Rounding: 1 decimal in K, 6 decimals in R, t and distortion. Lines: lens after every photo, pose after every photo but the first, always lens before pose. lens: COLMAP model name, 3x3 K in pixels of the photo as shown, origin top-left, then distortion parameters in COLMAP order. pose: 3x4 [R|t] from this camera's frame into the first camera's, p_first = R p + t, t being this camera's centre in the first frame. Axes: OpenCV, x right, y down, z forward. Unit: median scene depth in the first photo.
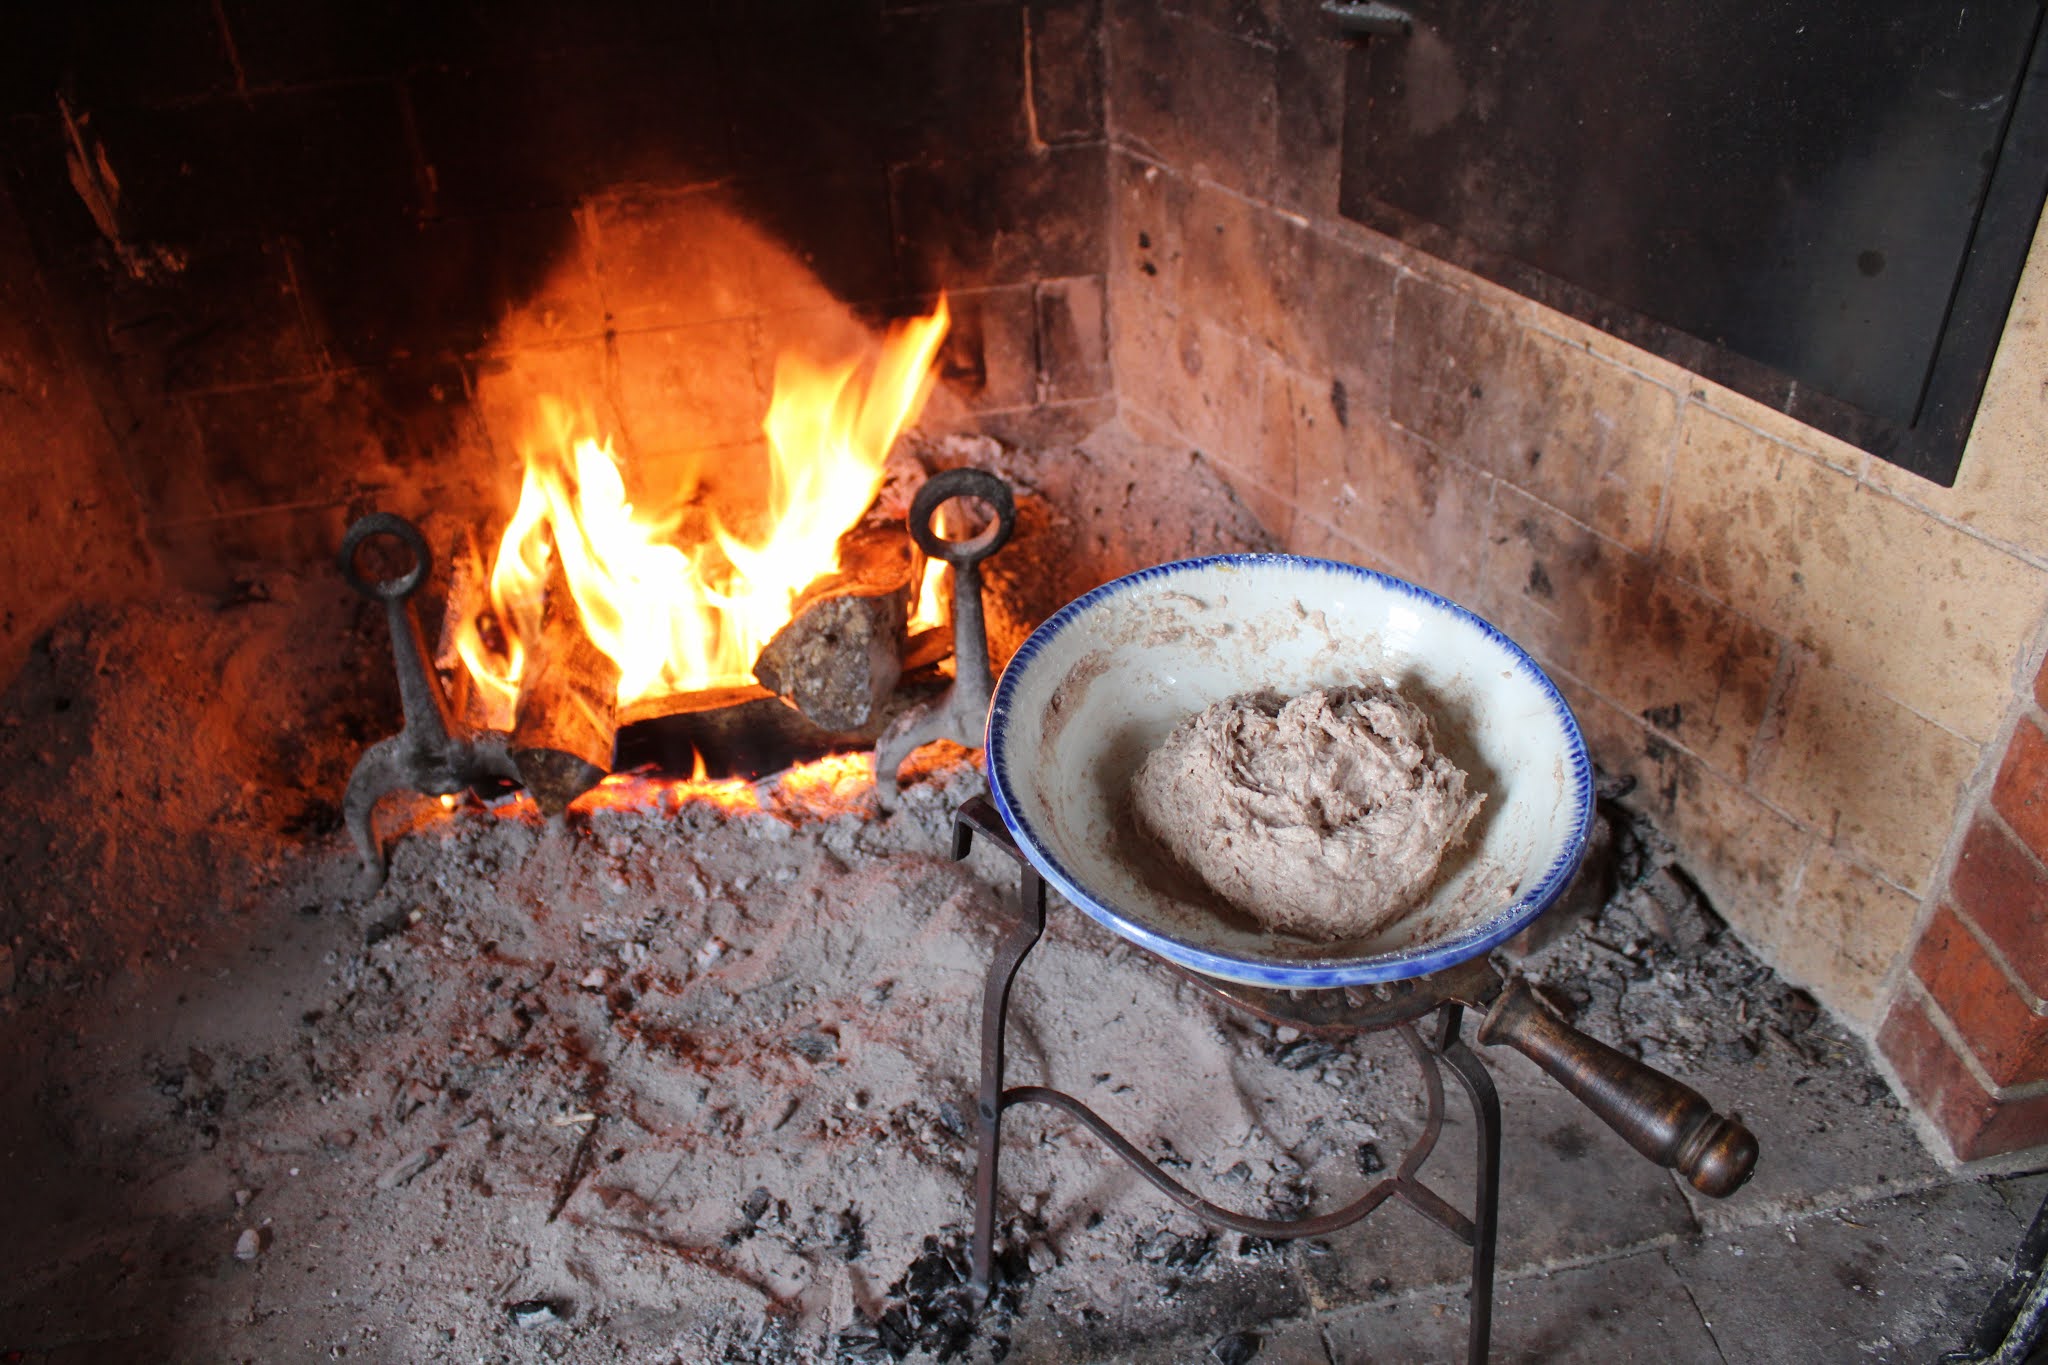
lens RADIAL K [[1727.3, 0, 1018.7], [0, 1727.3, 678.3], [0, 0, 1]] dist [-0.152092, 0.127835]
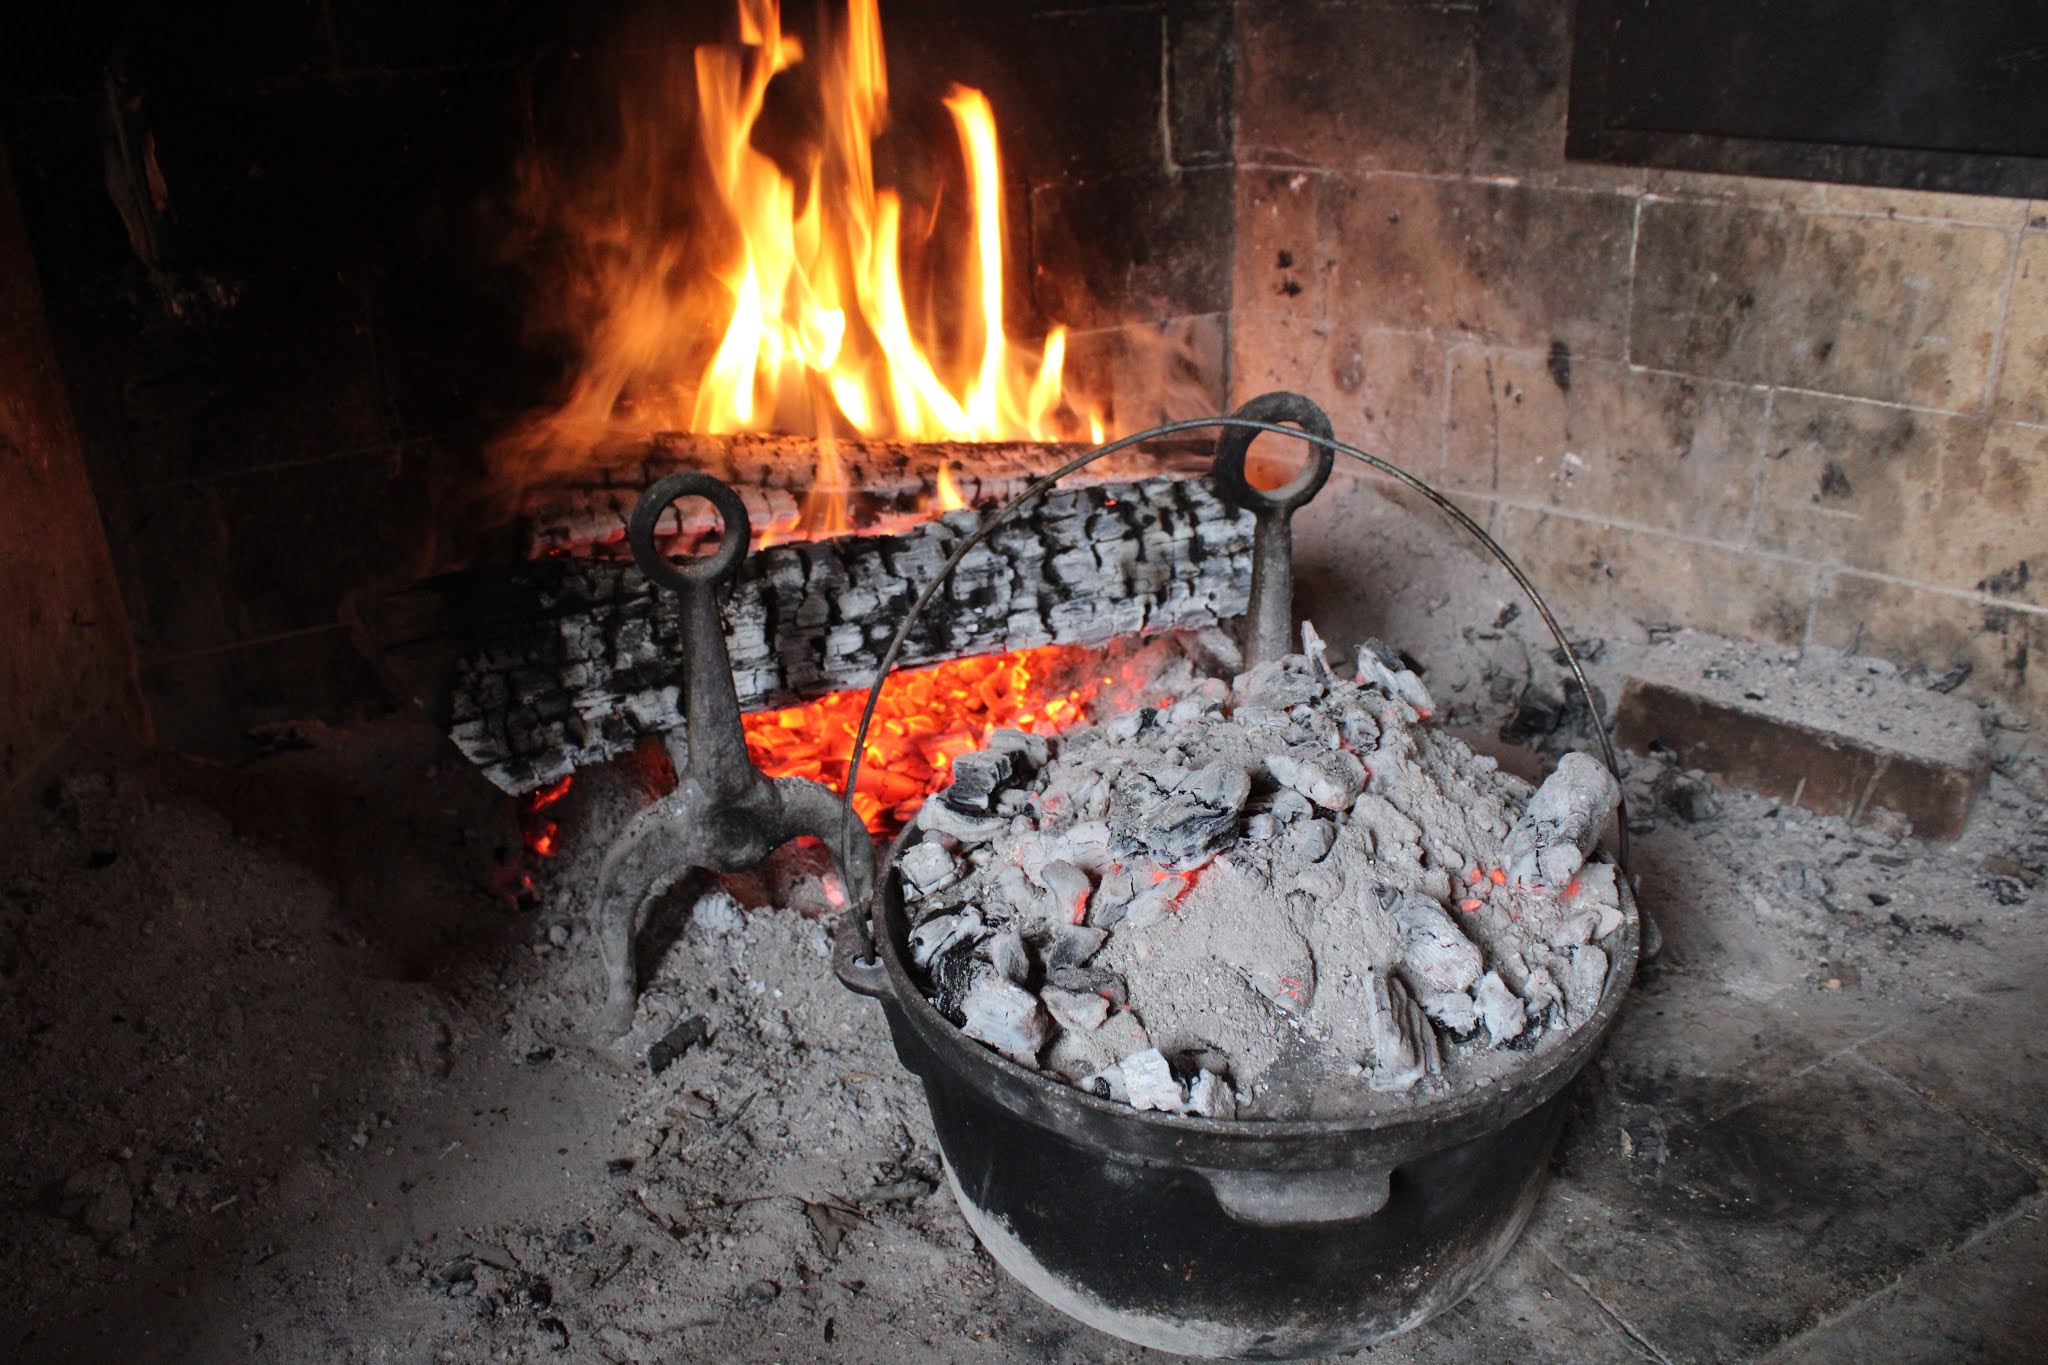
lens RADIAL K [[1727.3, 0, 1026.4], [0, 1727.3, 669.9], [0, 0, 1]] dist [-0.152092, 0.127835]
pose [[0.956626, -0.106231, 0.271259, -0.395270], [0.168133, 0.961741, -0.216298, 0.168937], [-0.237903, 0.252524, 0.937888, 0.214397]]
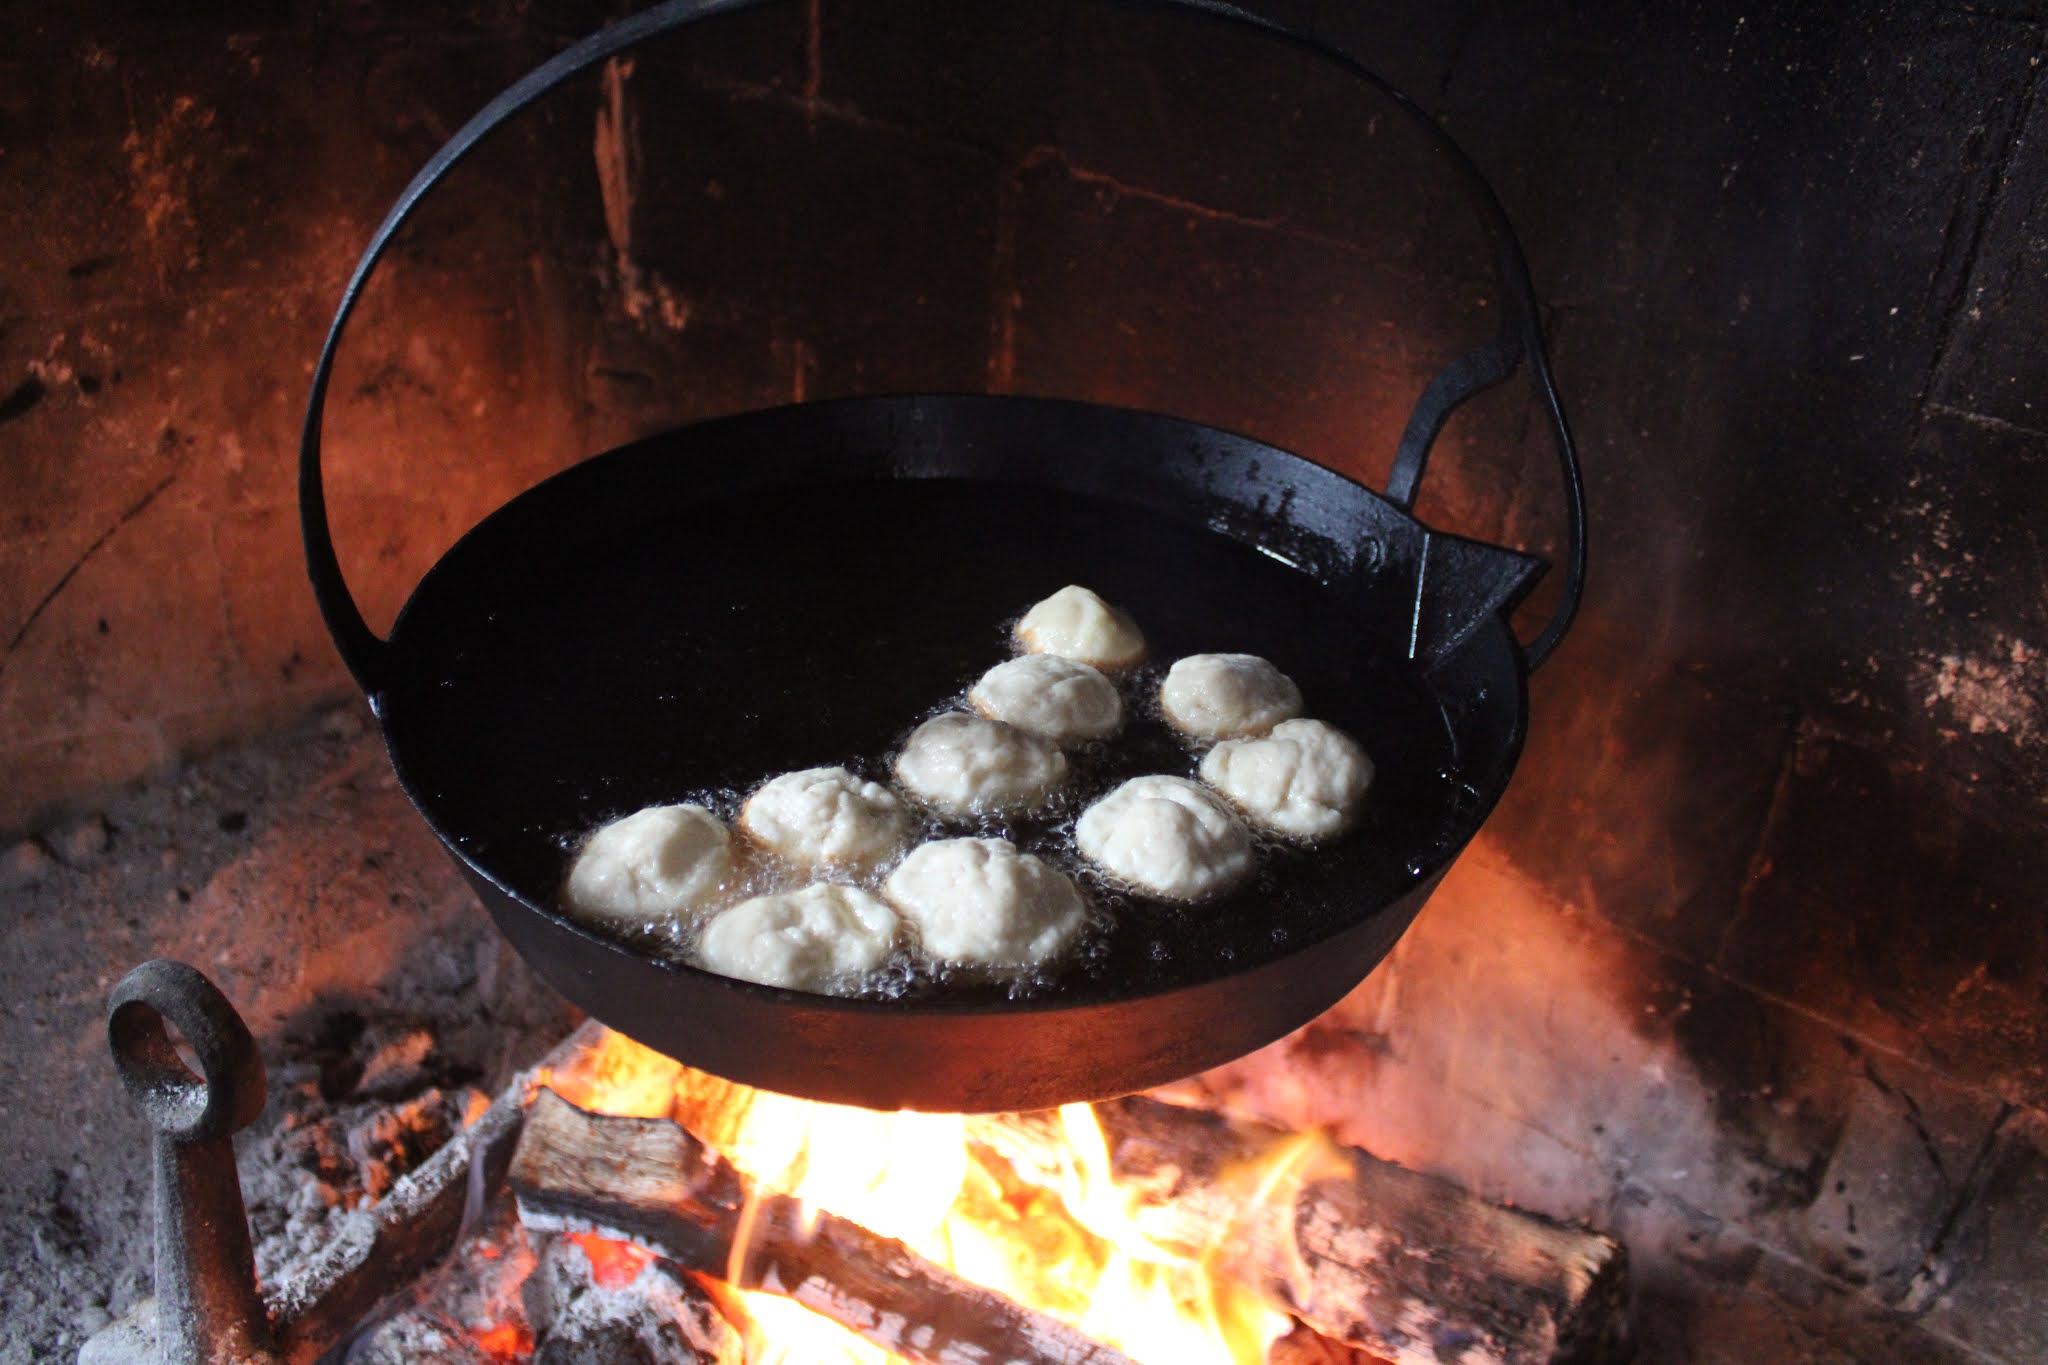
lens RADIAL K [[1727.3, 0, 1028.4], [0, 1727.3, 659.1], [0, 0, 1]] dist [-0.152092, 0.127835]
pose [[0.684632, 0.454889, -0.569522, 0.030966], [-0.522605, 0.851019, 0.051494, -0.254506], [0.508098, 0.262381, 0.820362, 0.588620]]
